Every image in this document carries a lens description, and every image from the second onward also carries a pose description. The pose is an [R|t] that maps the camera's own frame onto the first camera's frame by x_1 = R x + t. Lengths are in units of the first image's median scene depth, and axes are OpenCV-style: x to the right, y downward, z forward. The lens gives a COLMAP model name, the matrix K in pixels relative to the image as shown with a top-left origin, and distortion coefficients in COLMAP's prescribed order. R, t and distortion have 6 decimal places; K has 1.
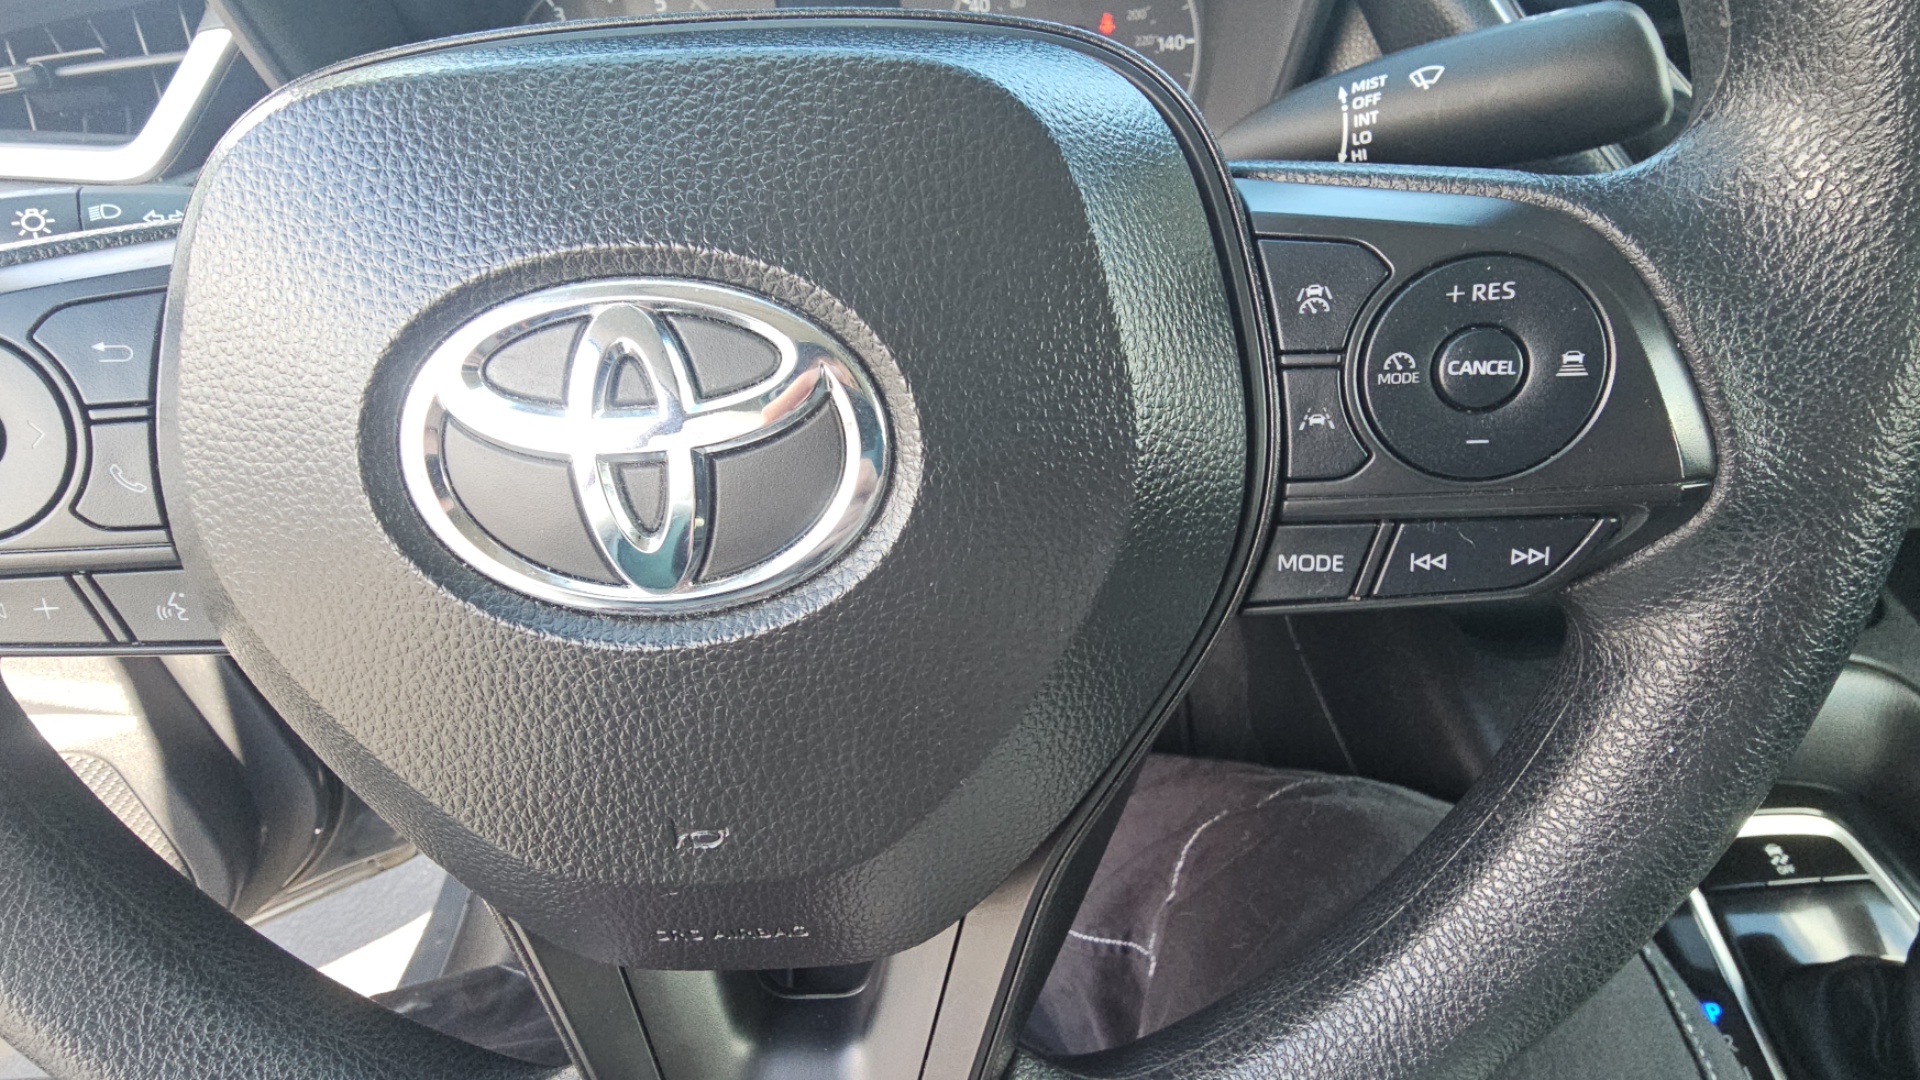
lens RADIAL K [[857.2, 0, 960.5], [0, 857.2, 546.3], [0, 0, 1]] dist [0.019365, -0.016040]
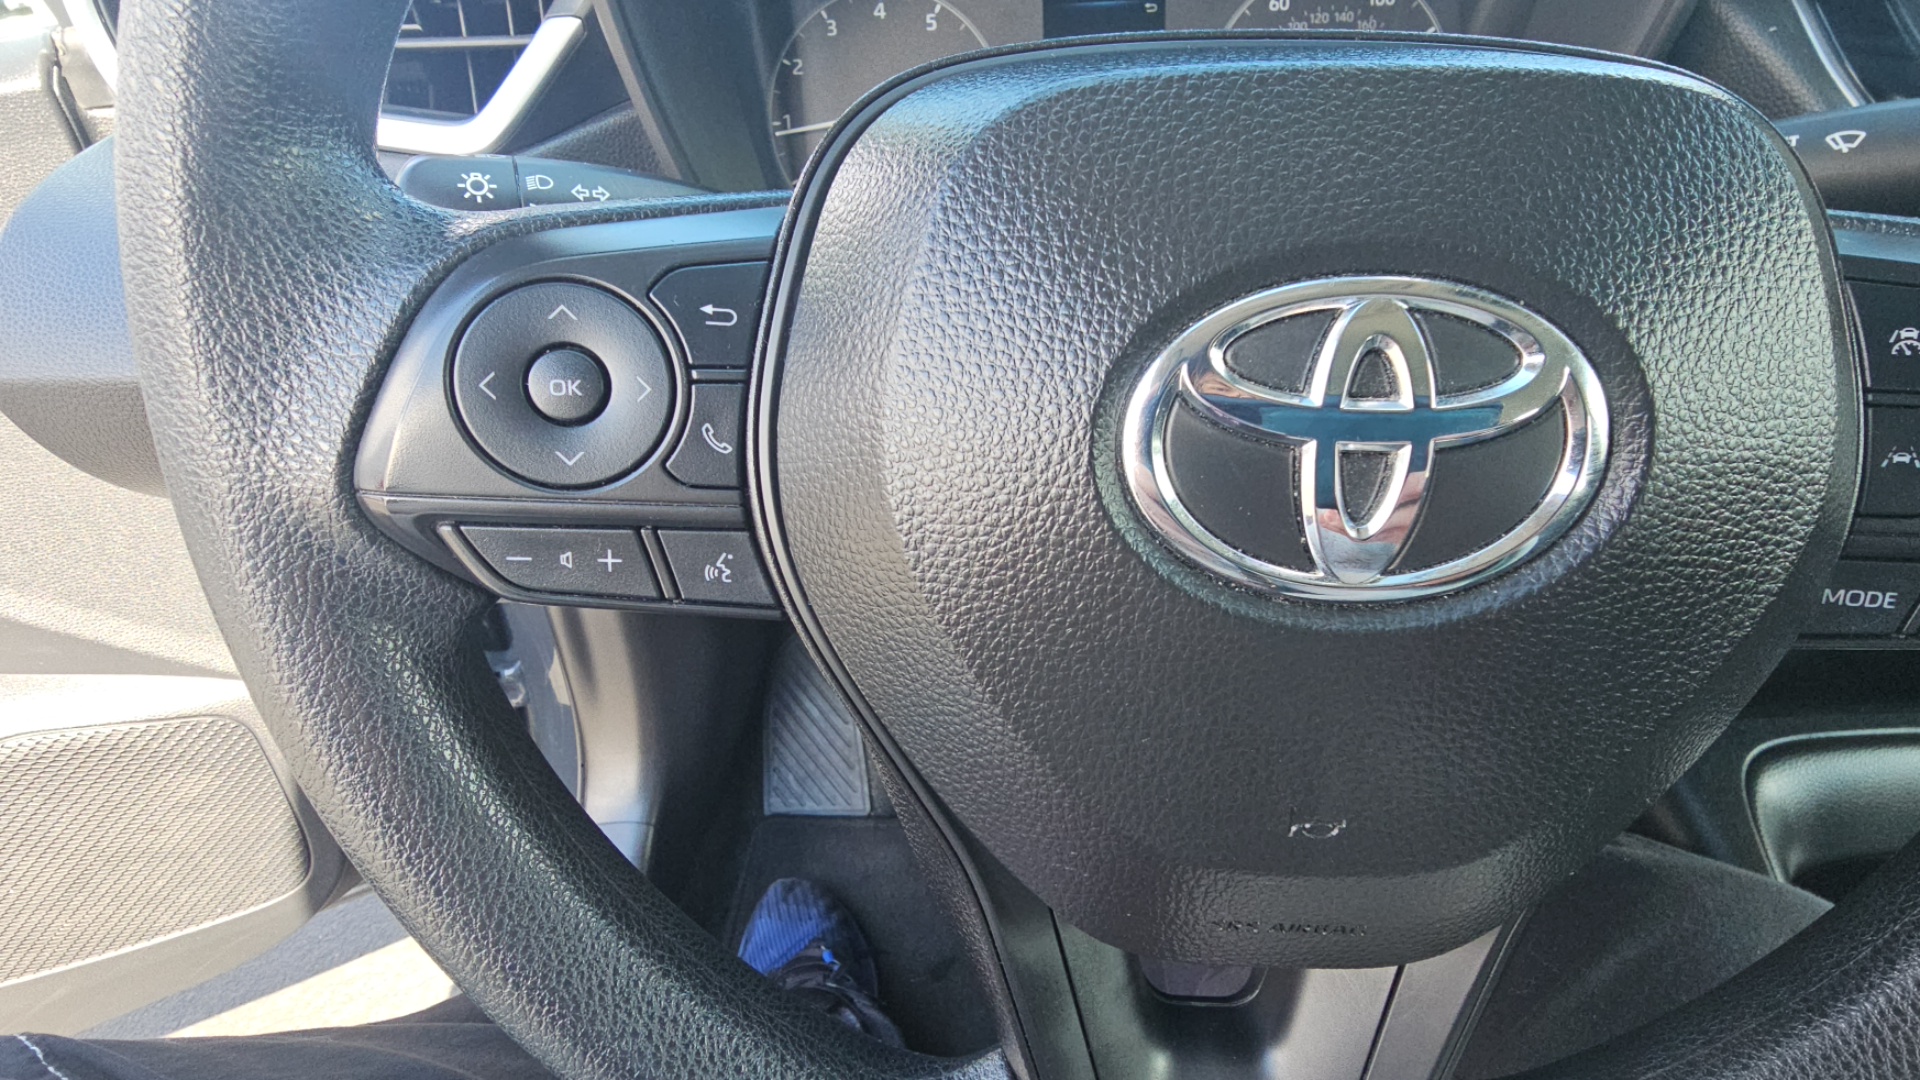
lens RADIAL K [[853.8, 0, 969.7], [0, 853.8, 543.6], [0, 0, 1]] dist [0.009343, -0.006572]
pose [[0.997781, 0.066564, -0.001321, -0.620813], [-0.066570, 0.997190, -0.034363, 0.057411], [-0.000970, 0.034374, 0.999409, -0.011782]]
